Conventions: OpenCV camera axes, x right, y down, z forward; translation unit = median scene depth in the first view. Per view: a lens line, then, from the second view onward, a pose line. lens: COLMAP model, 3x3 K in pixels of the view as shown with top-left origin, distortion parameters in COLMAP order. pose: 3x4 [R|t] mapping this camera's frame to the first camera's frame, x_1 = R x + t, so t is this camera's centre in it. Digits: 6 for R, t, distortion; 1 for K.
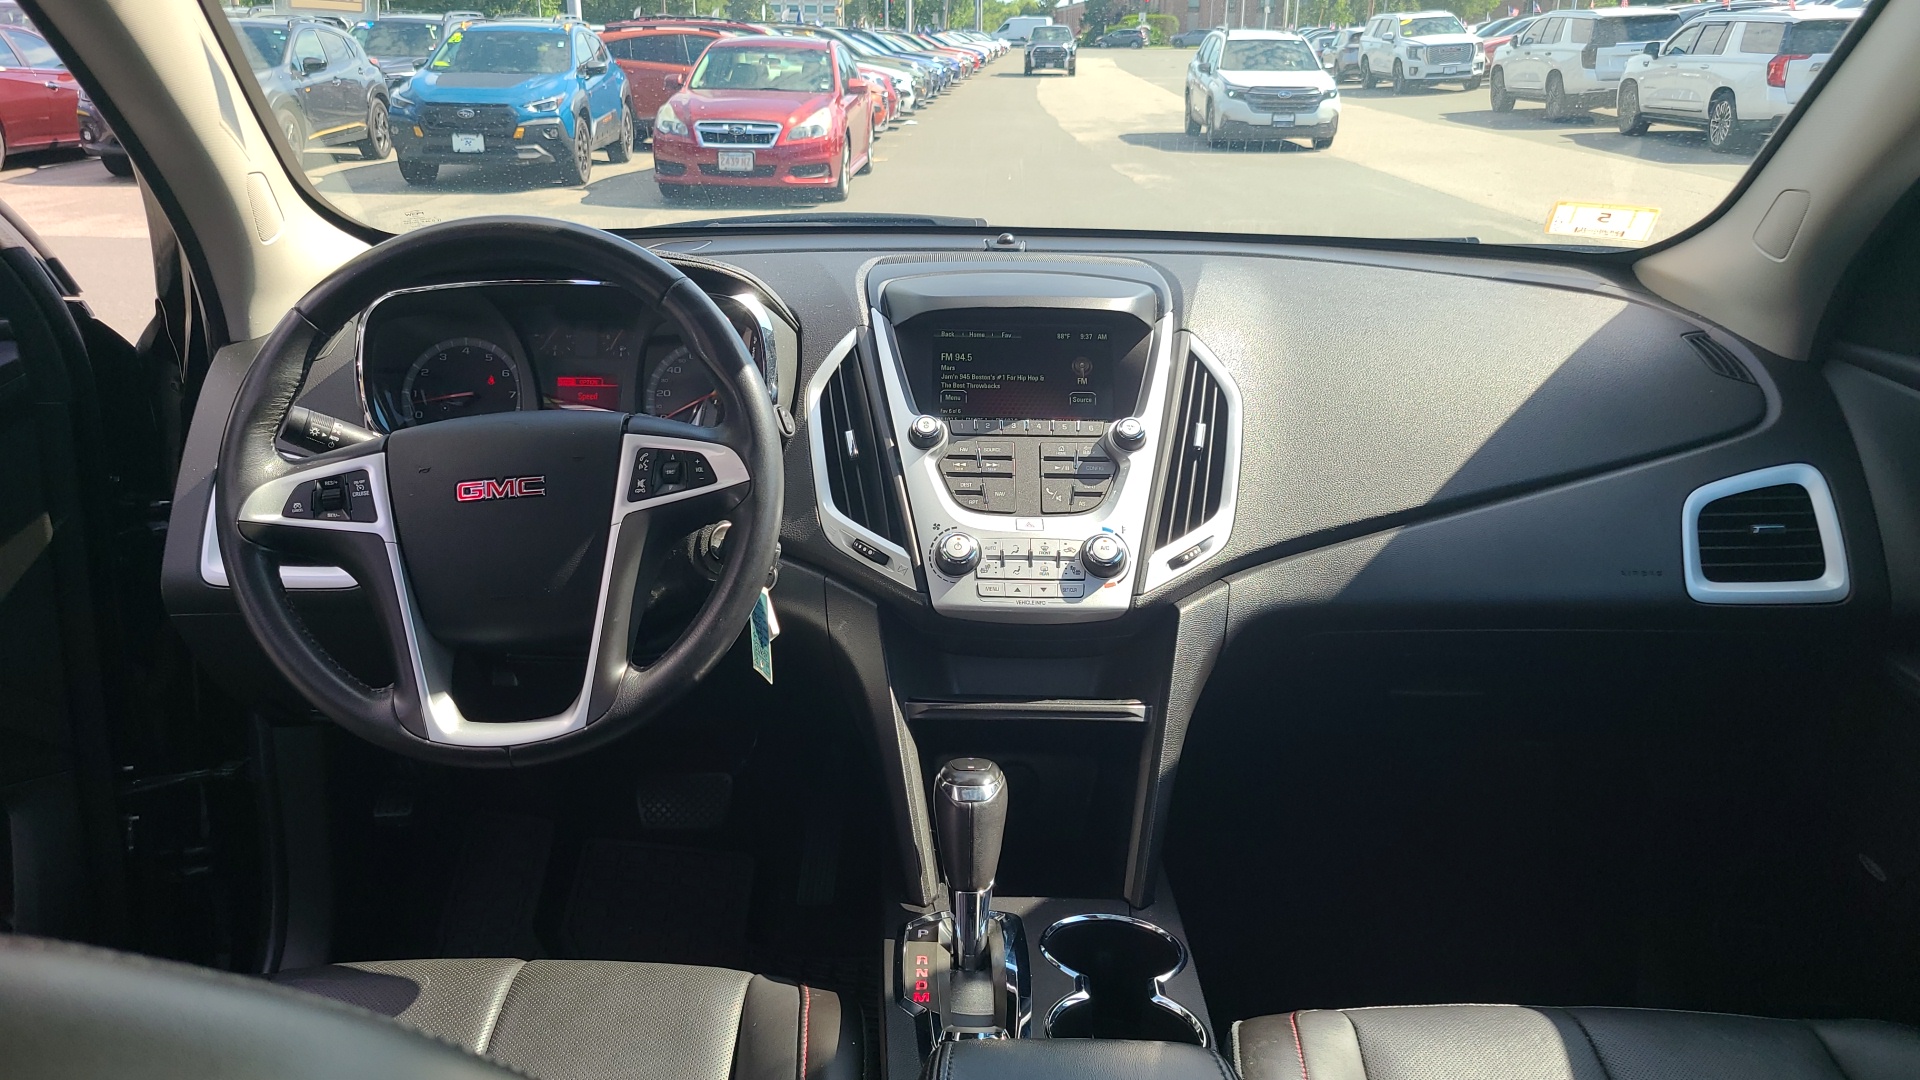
lens RADIAL K [[1587.6, 0, 960.3], [0, 1587.6, 512.5], [0, 0, 1]] dist [0.003707, -0.000220]
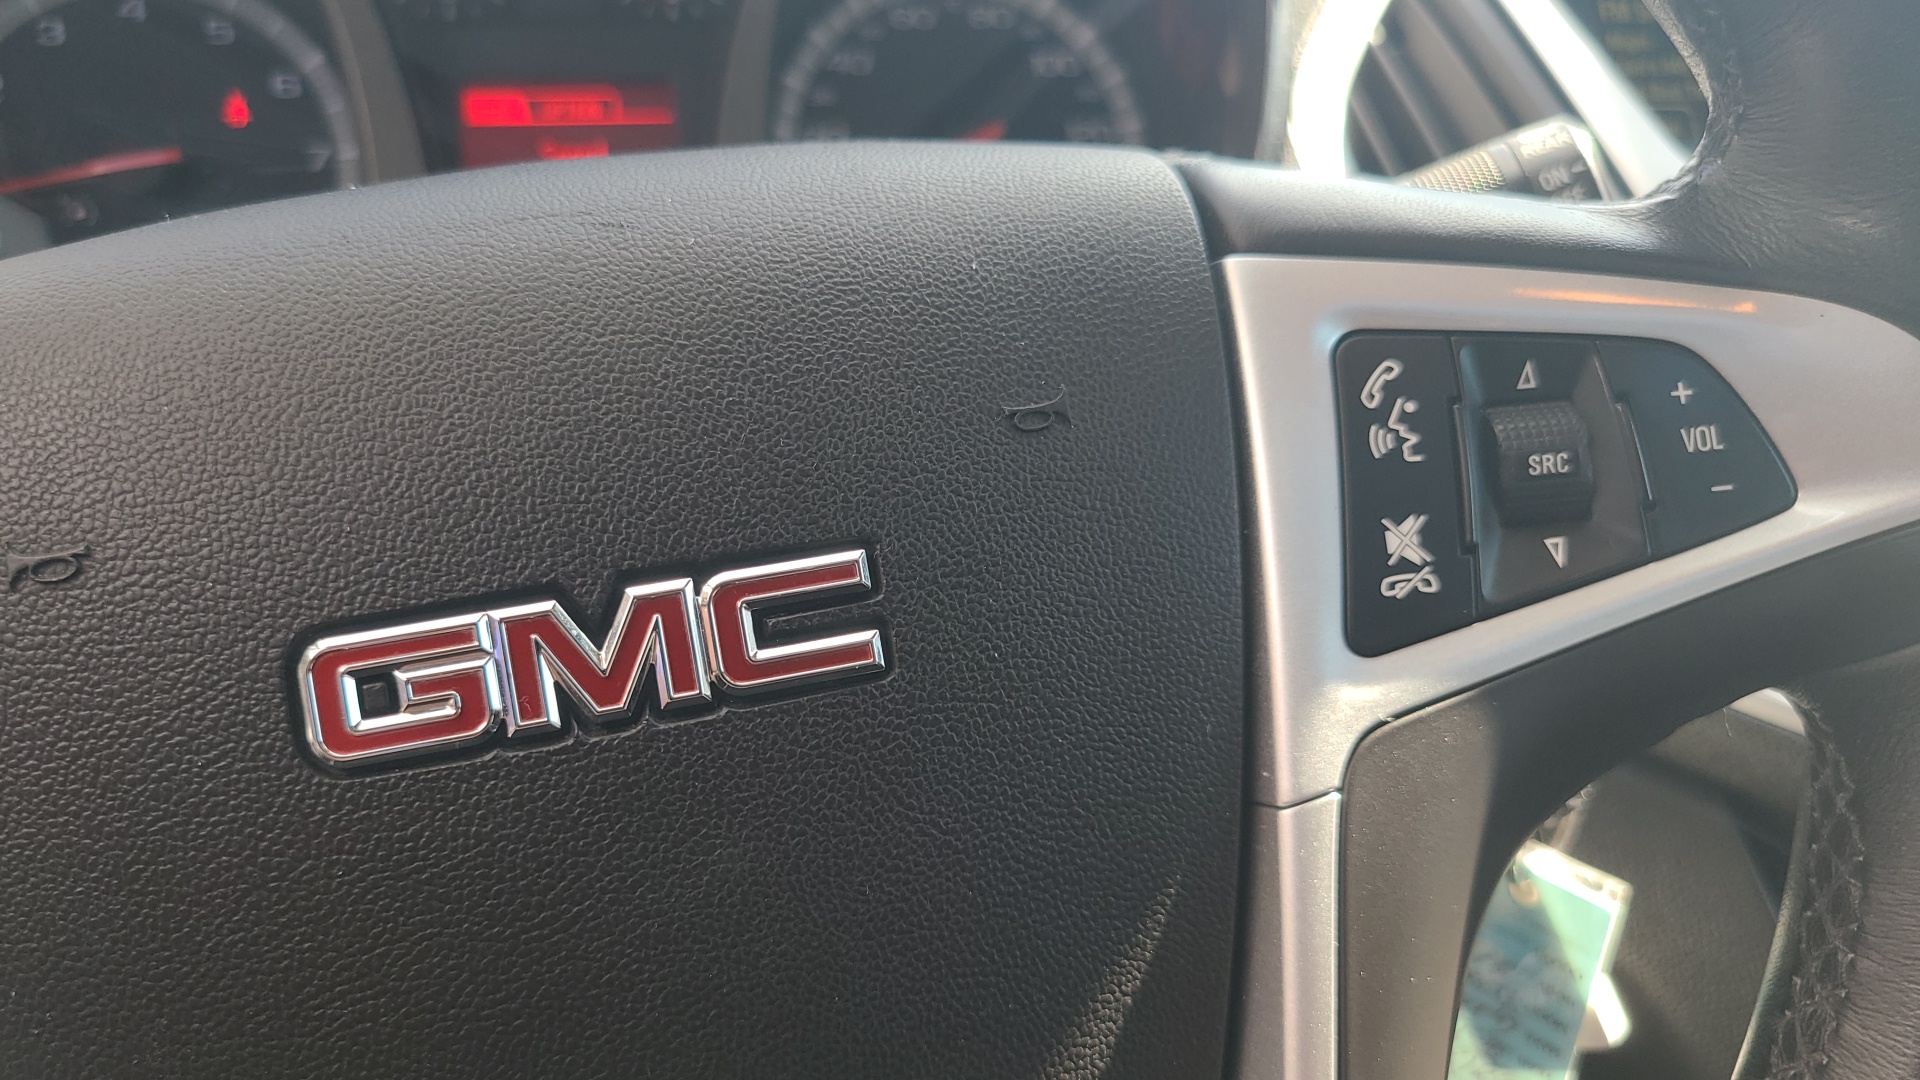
lens RADIAL K [[1538.4, 0, 926.7], [0, 1538.4, 542.6], [0, 0, 1]] dist [-0.031033, 0.003435]
pose [[0.976695, -0.078923, 0.199595, -0.260047], [0.052258, 0.989398, 0.135502, -0.039815], [-0.208173, -0.121913, 0.970464, 0.769421]]
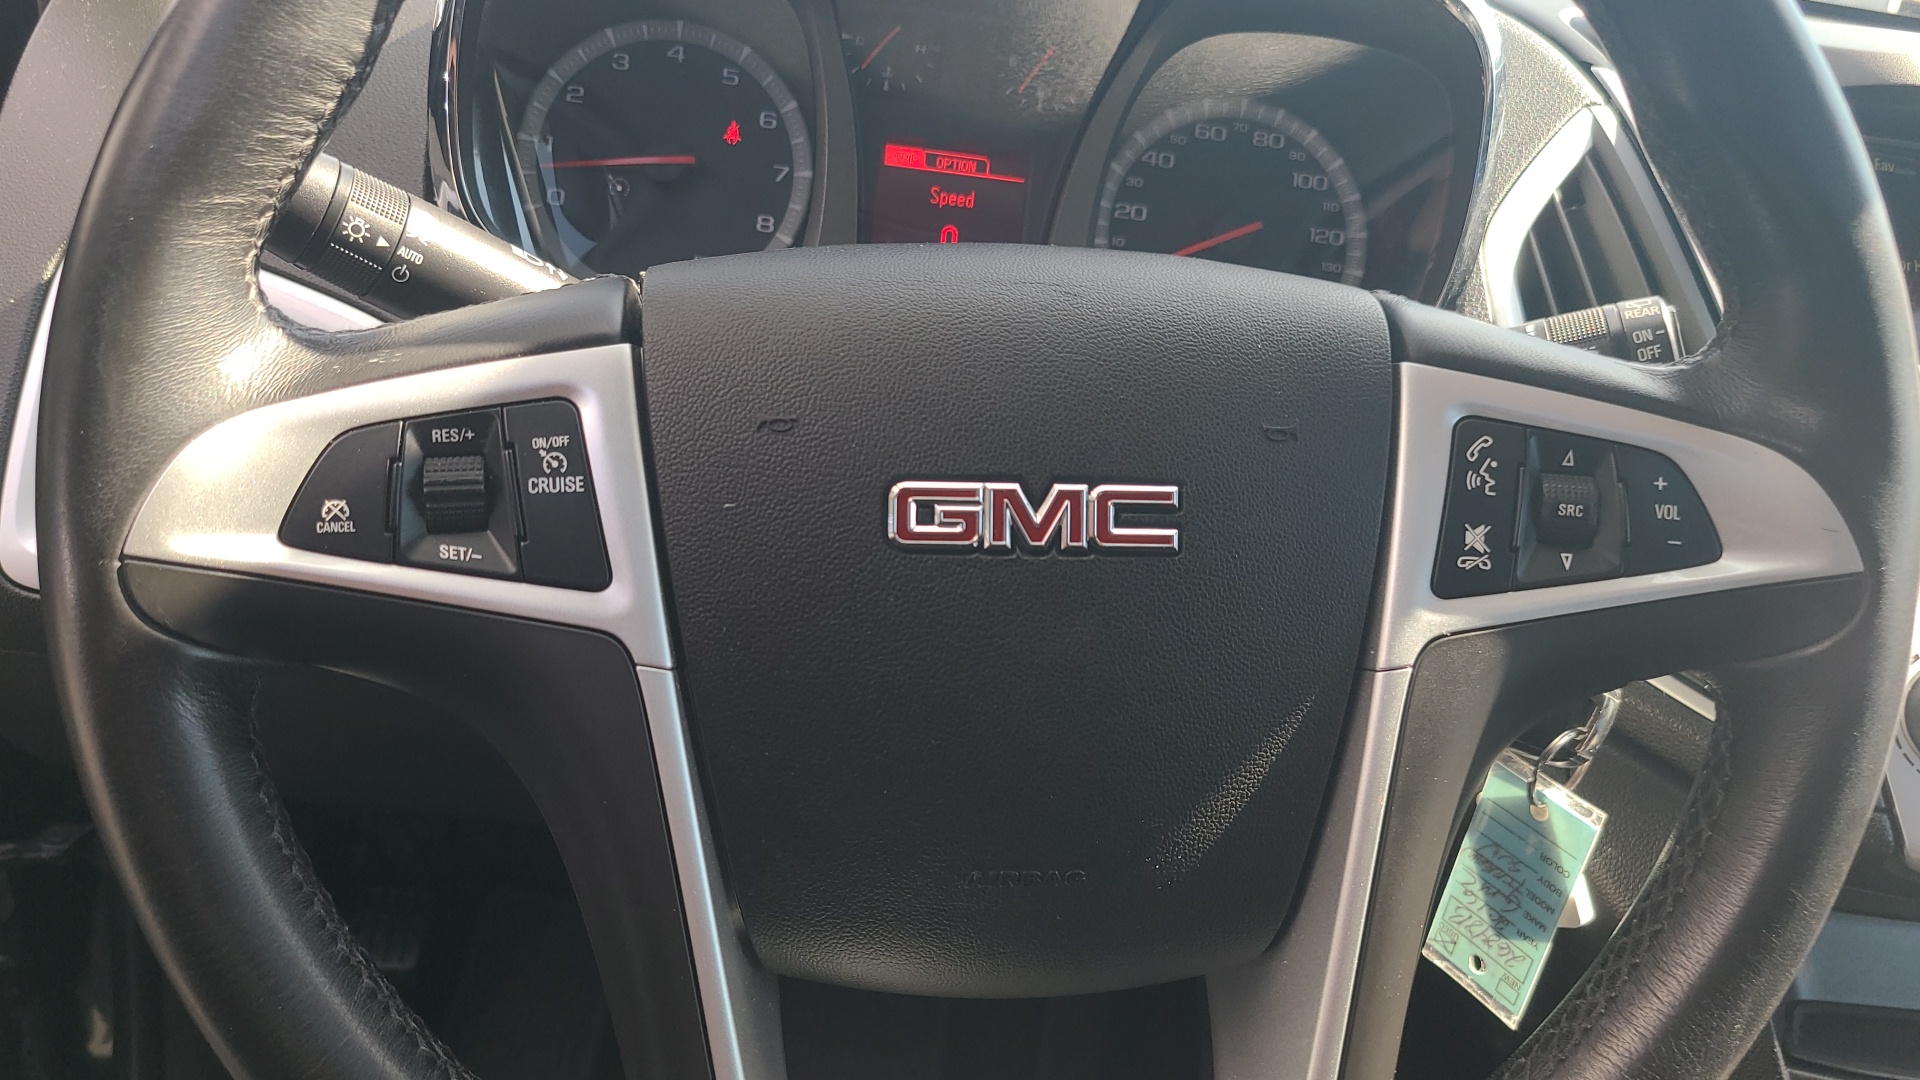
lens RADIAL K [[1511.2, 0, 909.8], [0, 1511.2, 531.5], [0, 0, 1]] dist [-0.003437, 0.001332]
pose [[0.991415, 0.096078, 0.088687, -0.305372], [-0.107707, 0.984652, 0.137329, -0.043668], [-0.074132, -0.145703, 0.986547, 0.653319]]
